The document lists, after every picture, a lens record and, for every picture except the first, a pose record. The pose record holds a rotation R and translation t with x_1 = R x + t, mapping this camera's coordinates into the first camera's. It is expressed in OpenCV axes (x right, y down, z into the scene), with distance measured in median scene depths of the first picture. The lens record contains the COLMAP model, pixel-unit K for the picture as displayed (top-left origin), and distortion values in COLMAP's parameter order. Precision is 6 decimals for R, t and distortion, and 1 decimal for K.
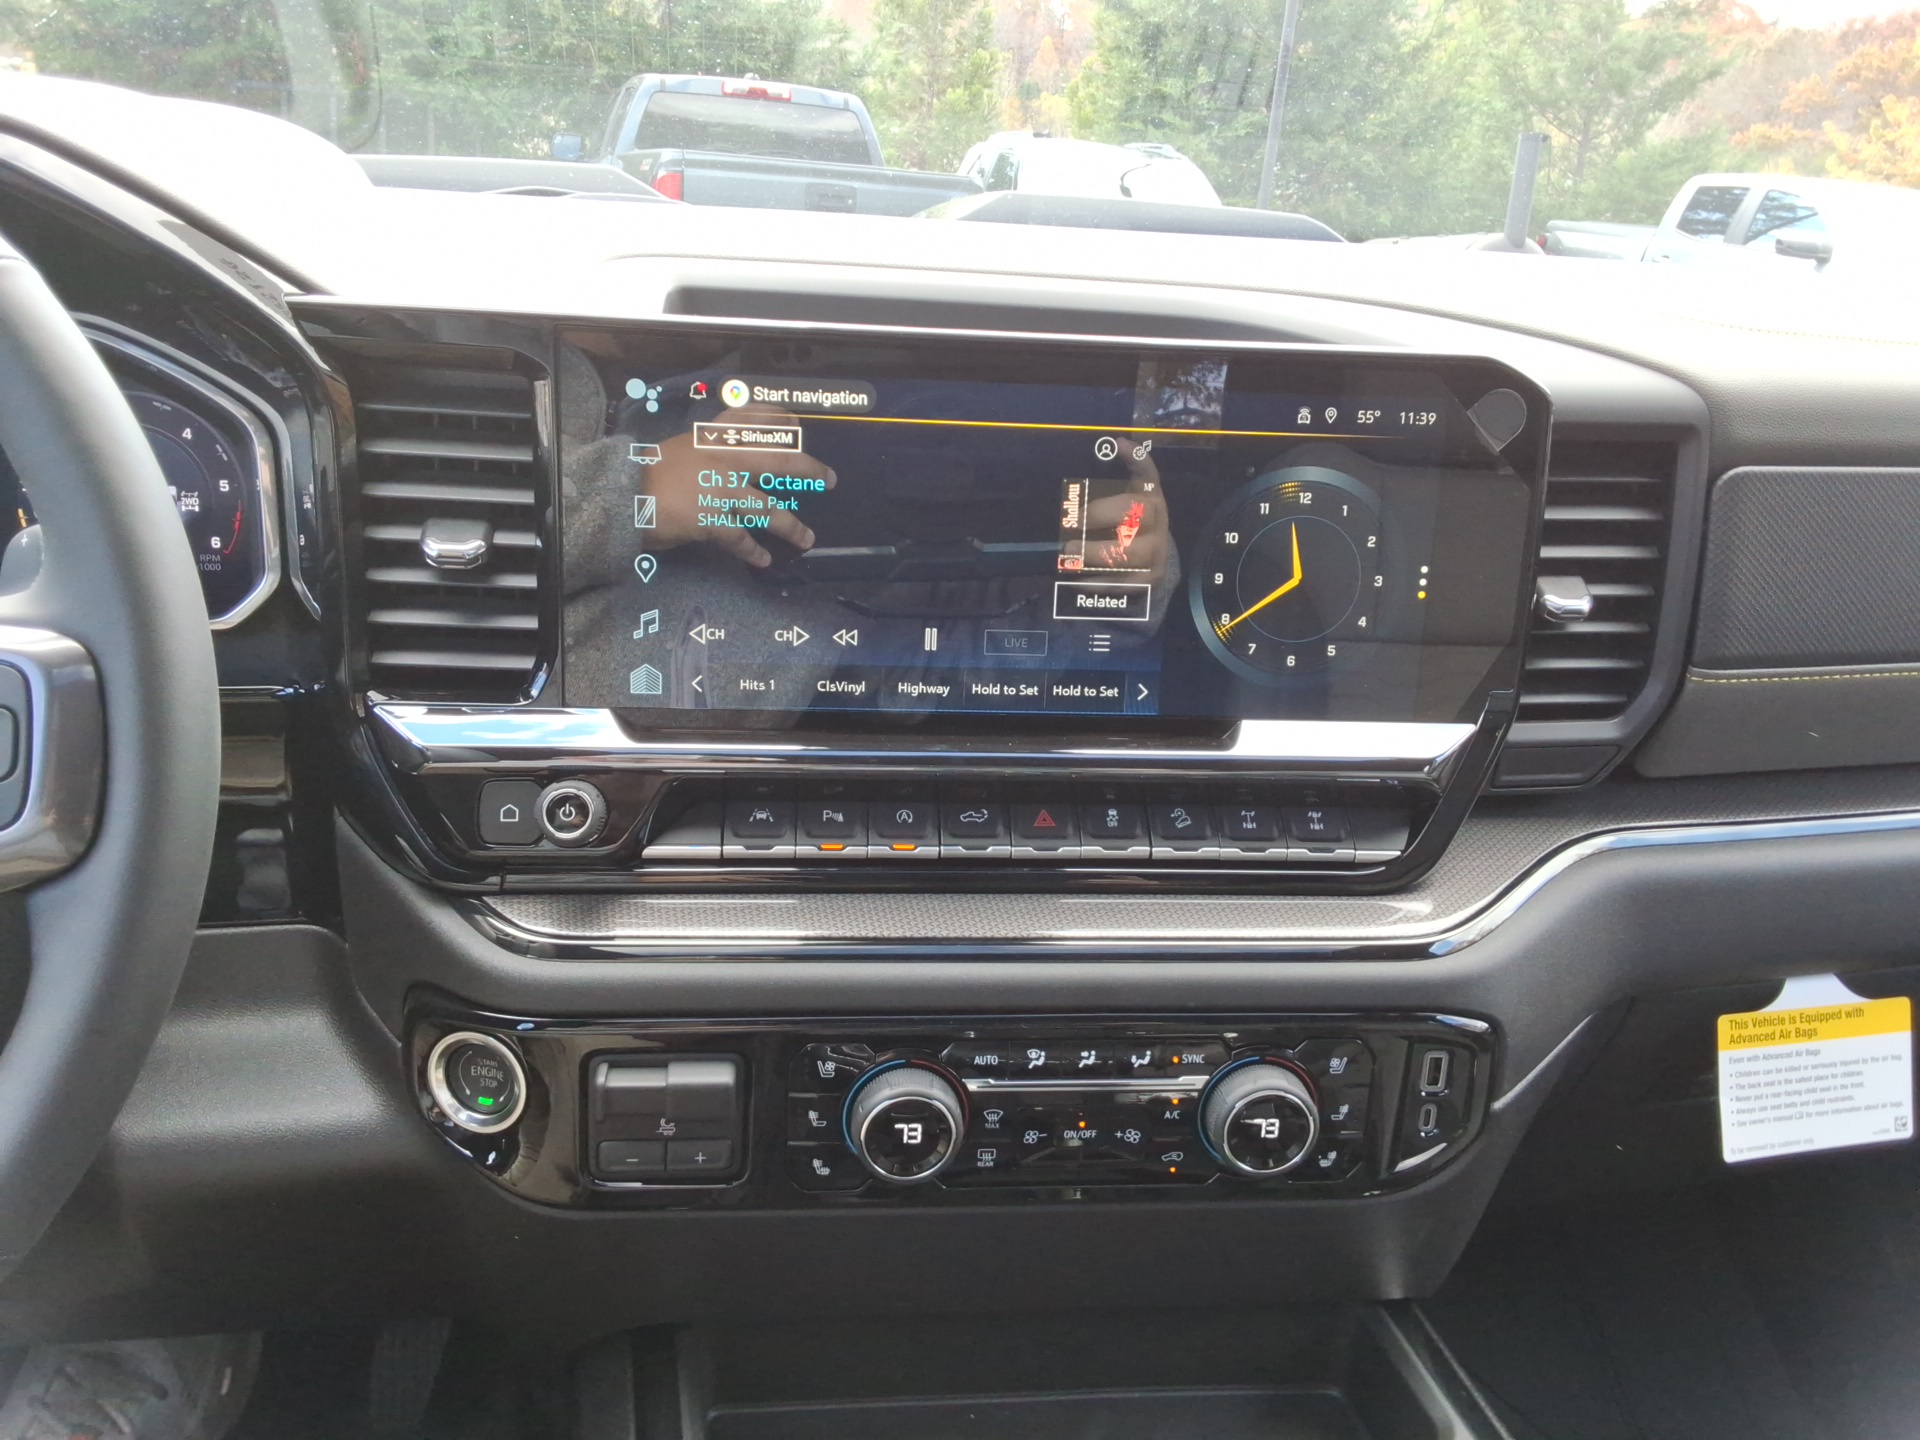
lens RADIAL K [[1537.9, 0, 990.9], [0, 1537.9, 707.1], [0, 0, 1]] dist [0.110612, -0.170129]
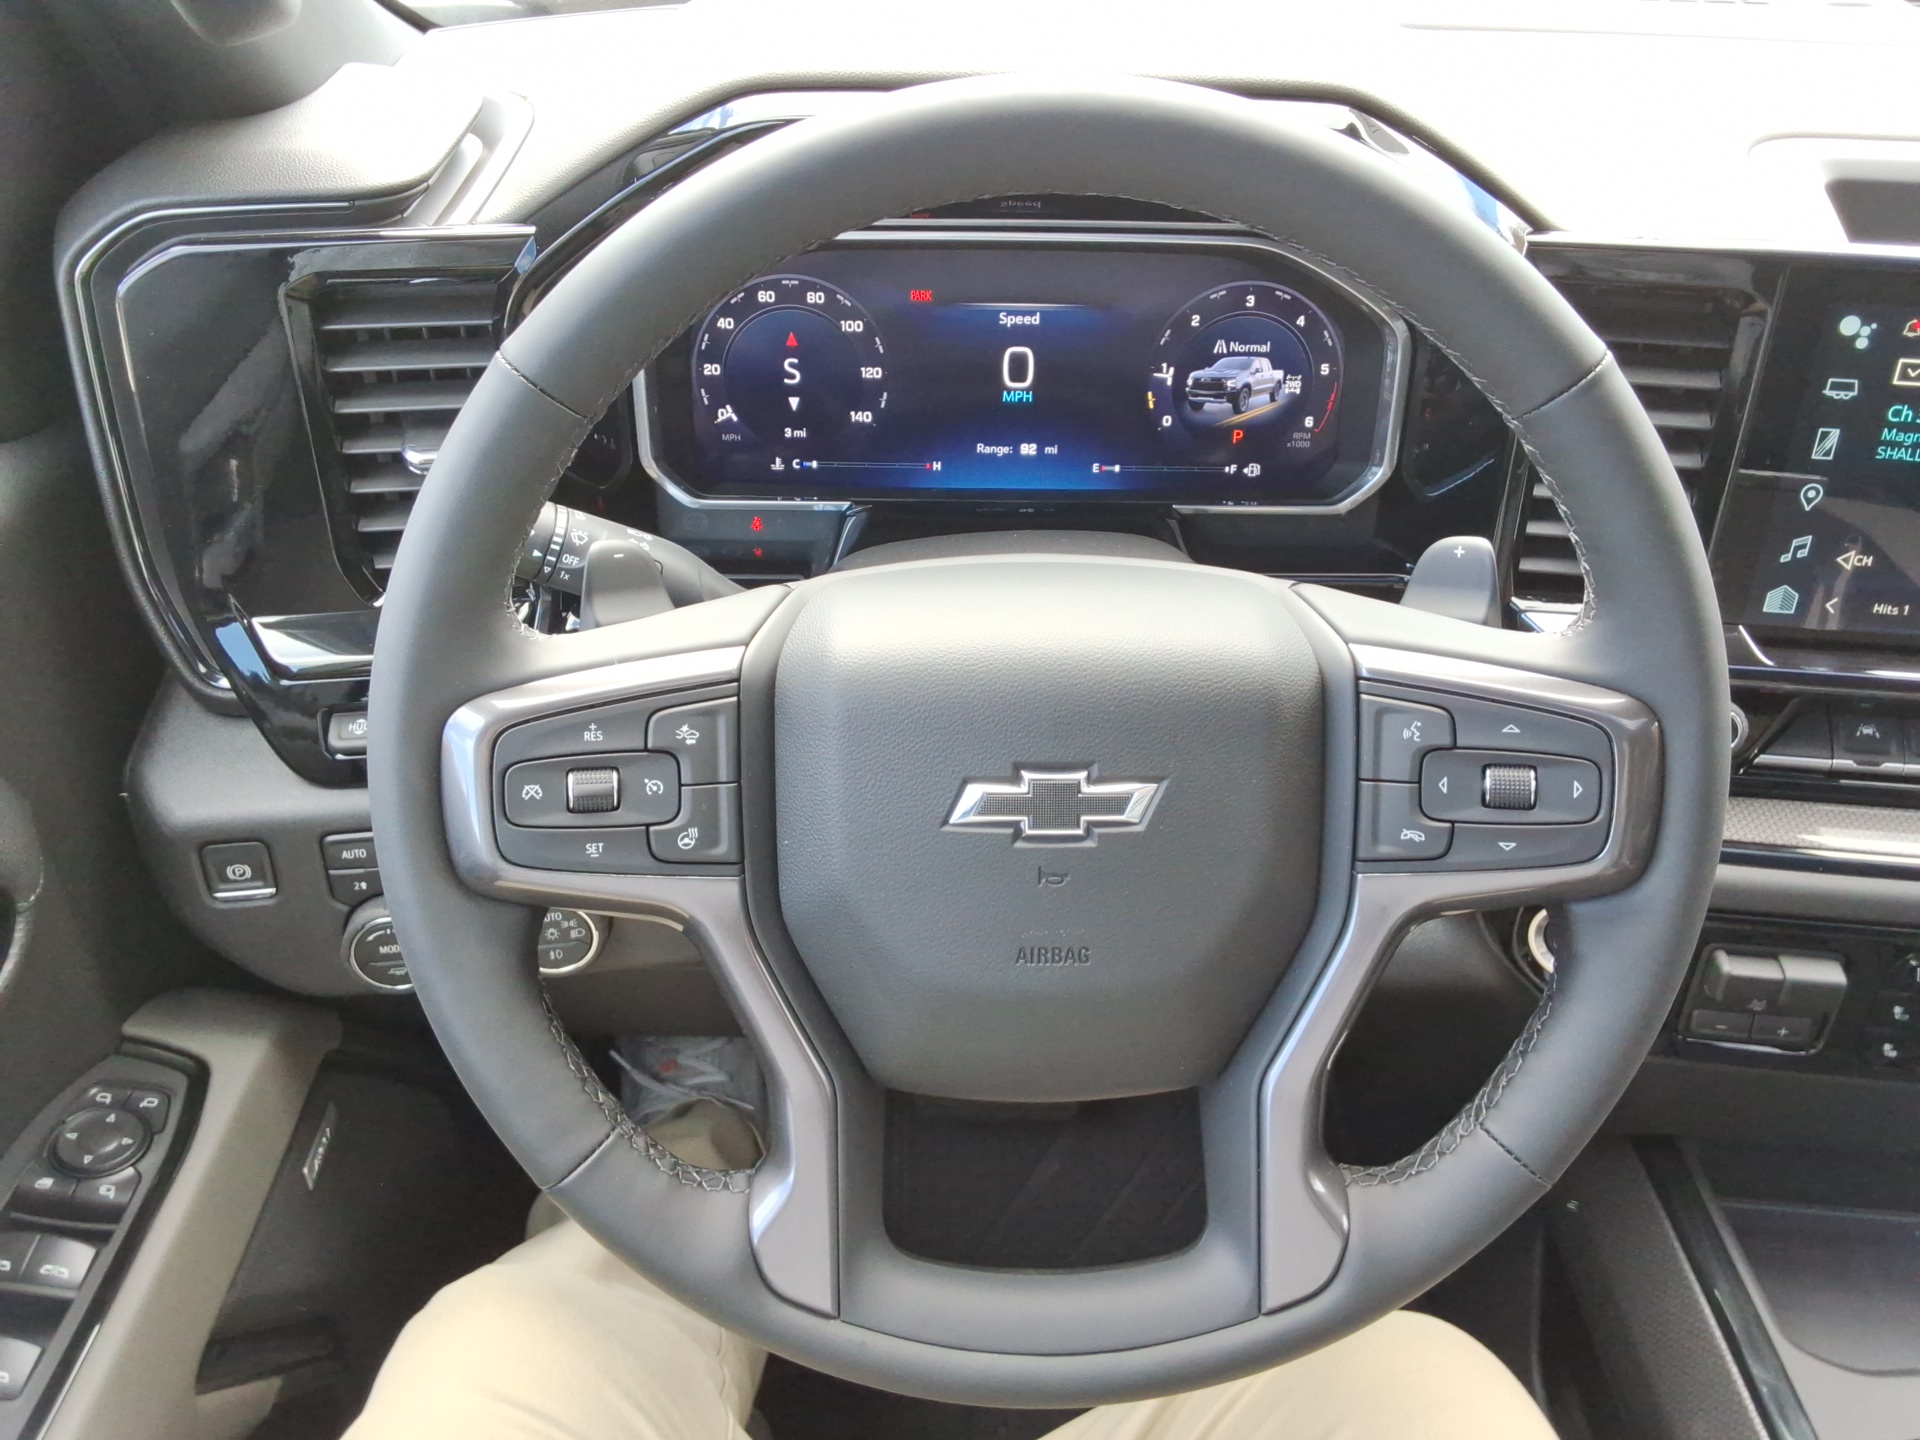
lens RADIAL K [[1537.9, 0, 977.9], [0, 1537.9, 702.8], [0, 0, 1]] dist [0.110612, -0.170129]
pose [[0.974578, 0.085759, -0.206984, -0.525701], [-0.028777, 0.964105, 0.263958, -0.212815], [0.222191, -0.251292, 0.942064, -0.125961]]
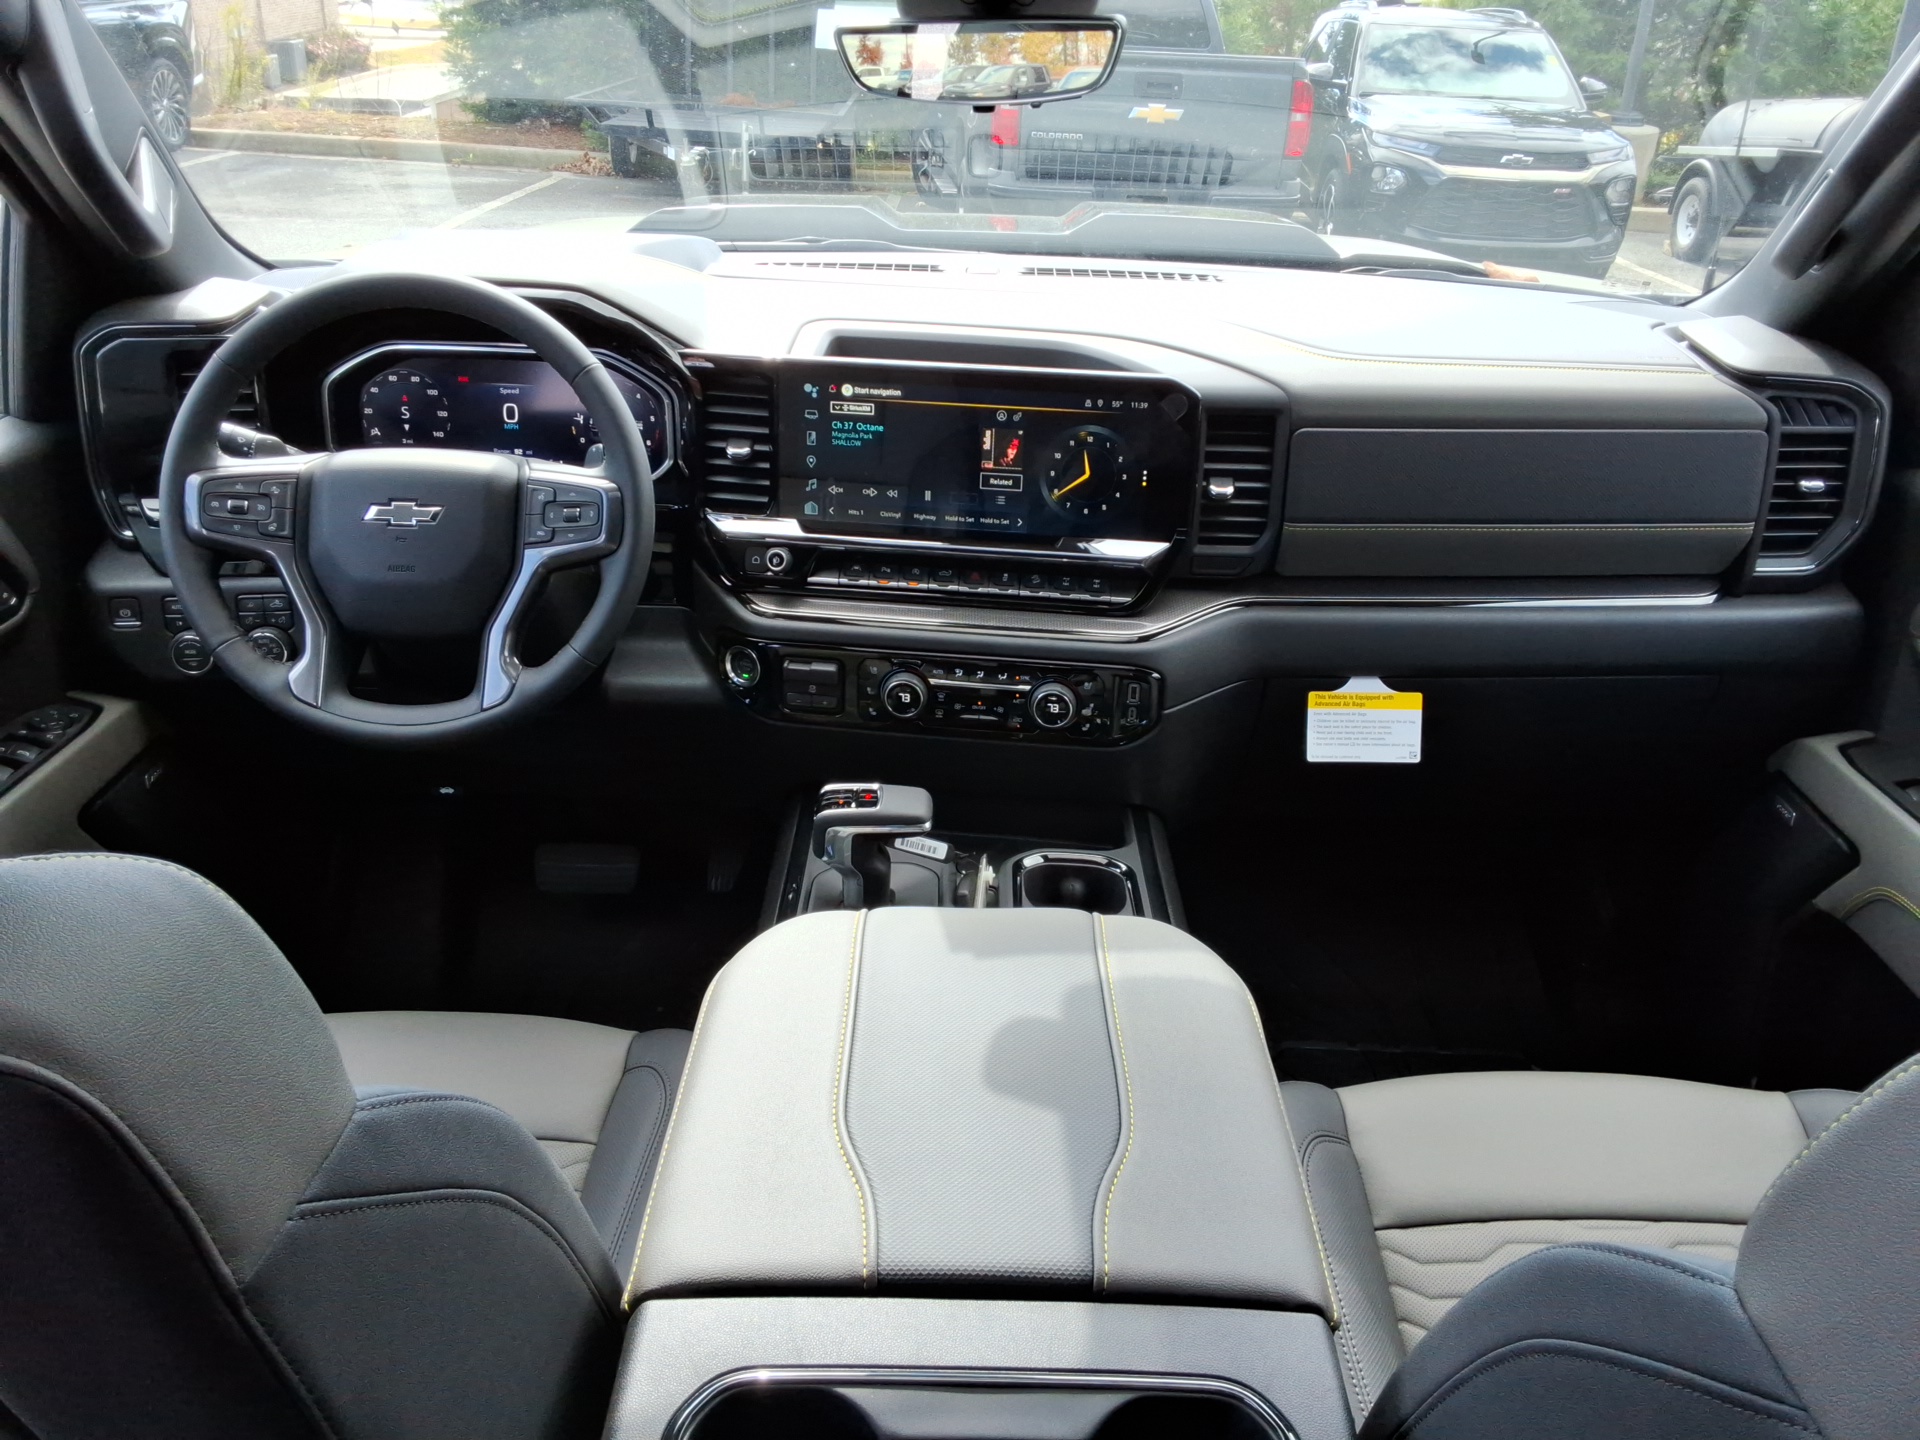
lens RADIAL K [[1537.9, 0, 997.5], [0, 1537.9, 725.6], [0, 0, 1]] dist [0.110612, -0.170129]
pose [[0.973998, 0.068674, -0.215899, 0.604639], [-0.046348, 0.993197, 0.106827, 0.048735], [0.221767, -0.094043, 0.970554, -1.309960]]
